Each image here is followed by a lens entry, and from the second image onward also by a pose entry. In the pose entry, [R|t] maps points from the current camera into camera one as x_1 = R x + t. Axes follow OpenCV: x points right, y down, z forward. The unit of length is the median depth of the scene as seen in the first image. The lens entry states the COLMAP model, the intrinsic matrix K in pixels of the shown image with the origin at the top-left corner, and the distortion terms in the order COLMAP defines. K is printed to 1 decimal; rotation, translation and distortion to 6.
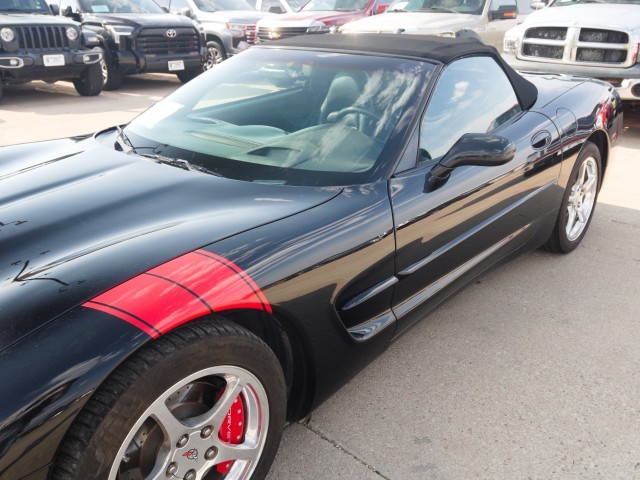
lens RADIAL K [[567.6, 0, 337.6], [0, 567.6, 249.3], [0, 0, 1]] dist [0.010718, -0.023727]
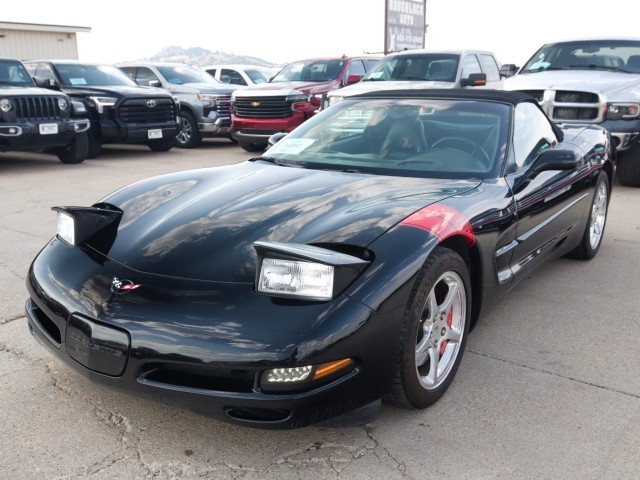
lens RADIAL K [[623.0, 0, 315.9], [0, 623.0, 245.0], [0, 0, 1]] dist [-0.003275, 0.000000]
pose [[0.996814, -0.029496, 0.074101, -0.104139], [0.039892, 0.988919, -0.142995, 0.052717], [-0.069062, 0.145496, 0.986945, -0.107665]]
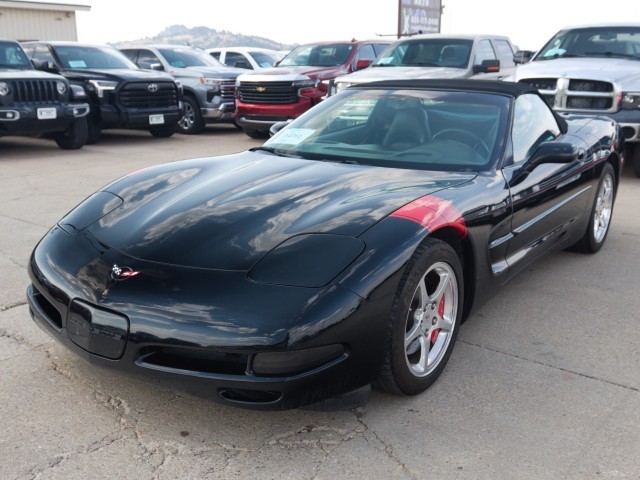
lens RADIAL K [[654.6, 0, 320.8], [0, 654.6, 243.0], [0, 0, 1]] dist [-0.002029, 0.000000]
pose [[0.997509, -0.020278, 0.067565, -0.099601], [0.029149, 0.990685, -0.133015, 0.056270], [-0.064238, 0.134654, 0.988808, -0.127333]]
